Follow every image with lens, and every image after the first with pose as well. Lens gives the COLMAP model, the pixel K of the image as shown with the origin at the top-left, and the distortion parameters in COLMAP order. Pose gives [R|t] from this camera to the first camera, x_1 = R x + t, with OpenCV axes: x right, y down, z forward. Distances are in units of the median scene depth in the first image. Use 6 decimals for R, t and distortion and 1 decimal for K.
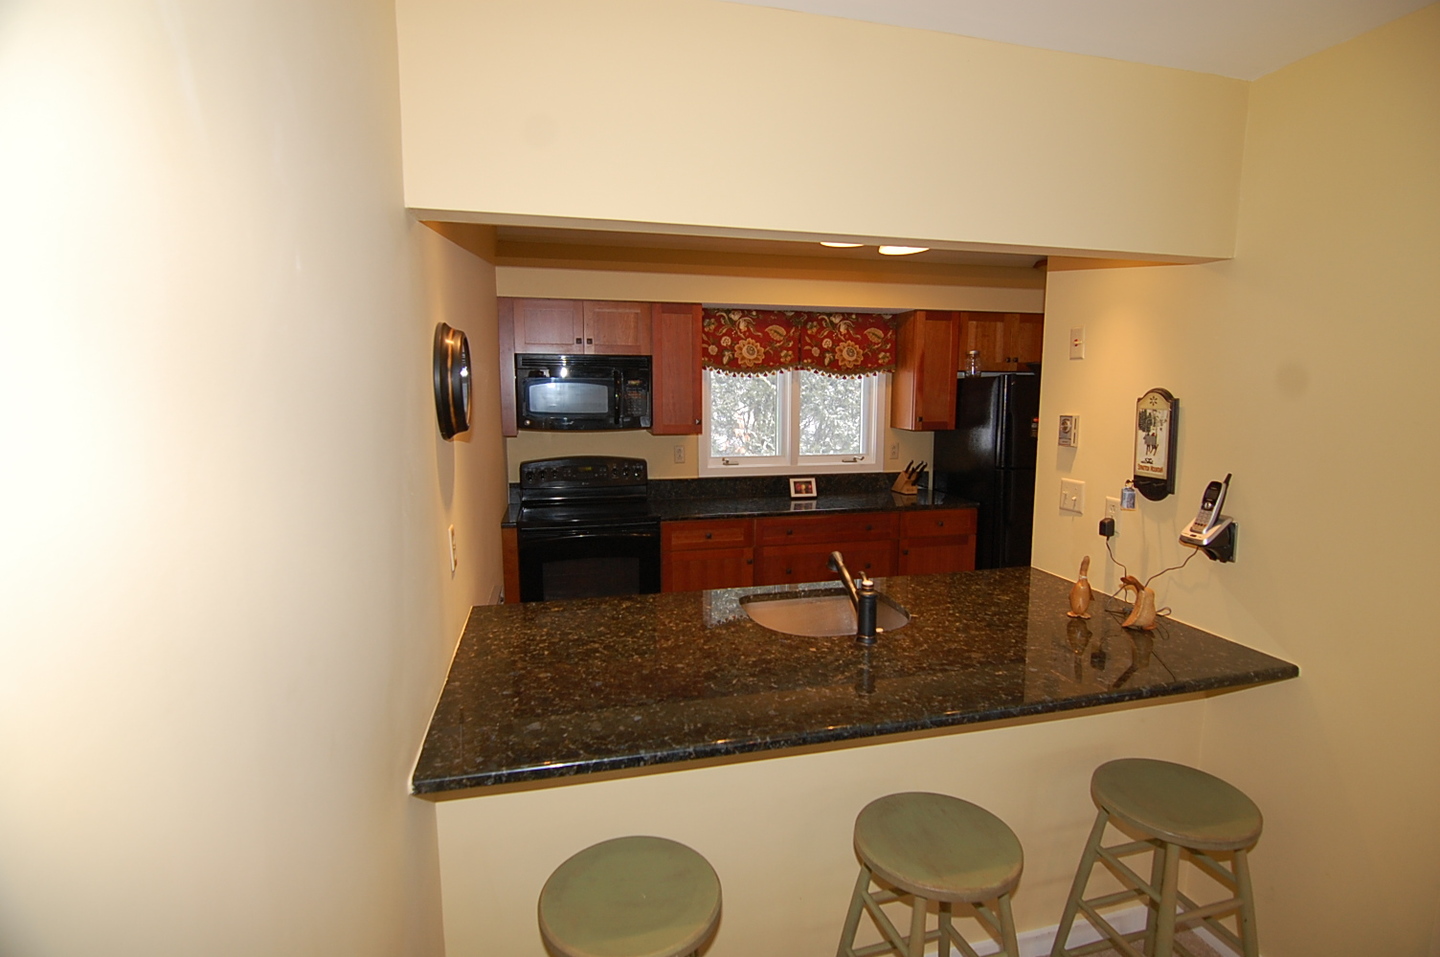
lens RADIAL K [[699.0, 0, 720.9], [0, 699.0, 478.9], [0, 0, 1]] dist [0.001243, 0.000242]
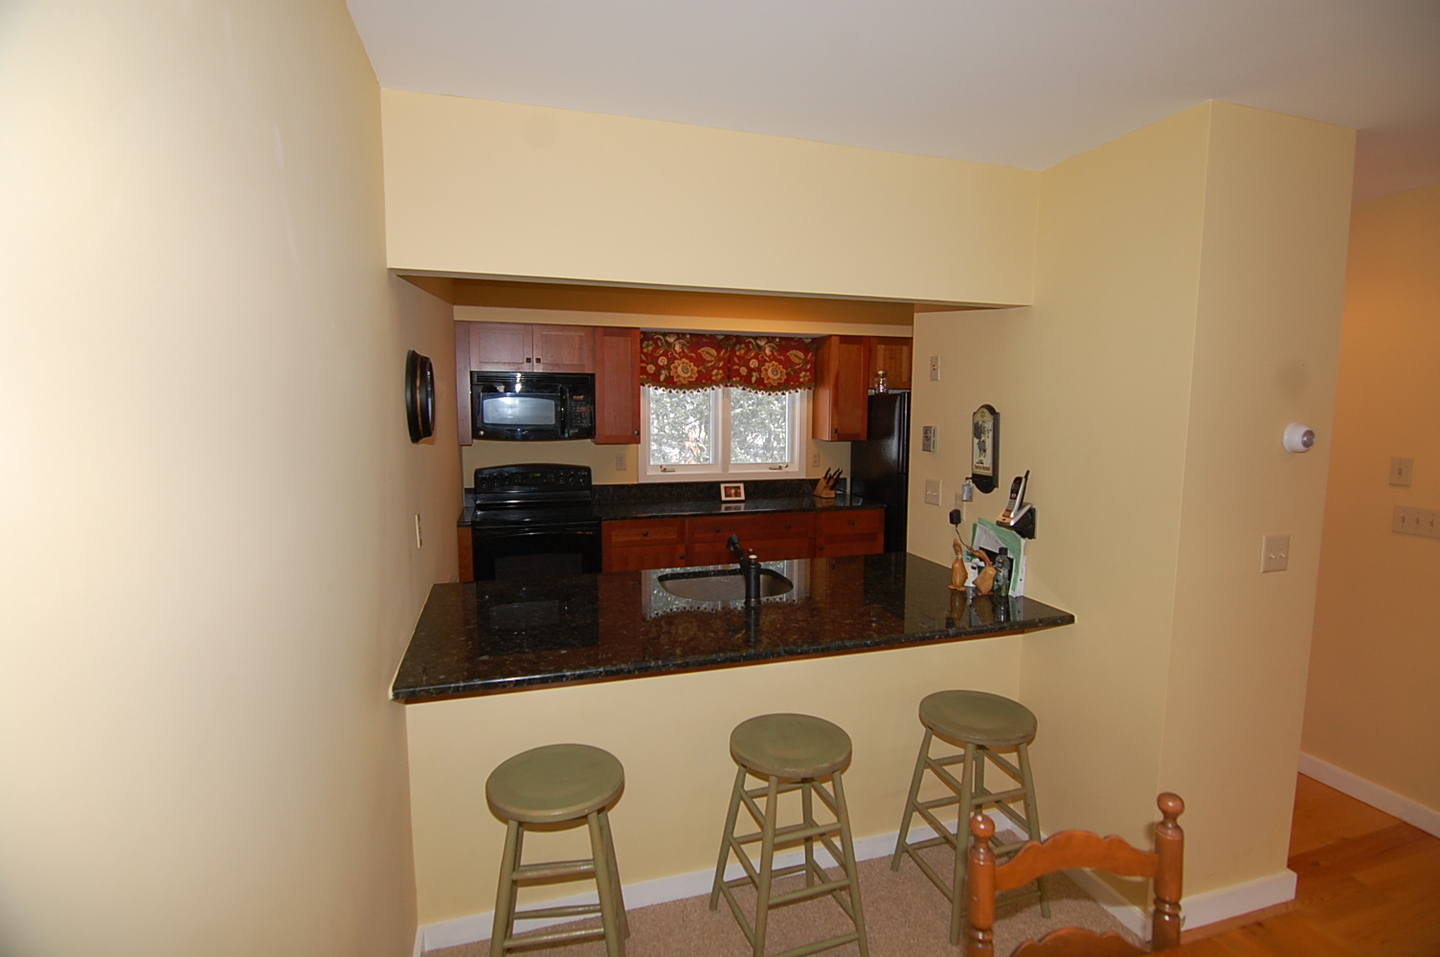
lens RADIAL K [[699.0, 0, 720.2], [0, 699.0, 478.5], [0, 0, 1]] dist [0.001243, 0.000242]
pose [[0.998363, -0.001768, 0.057176, 0.066487], [0.002970, 0.999776, -0.020942, 0.028086], [-0.057126, 0.021078, 0.998144, -0.225209]]
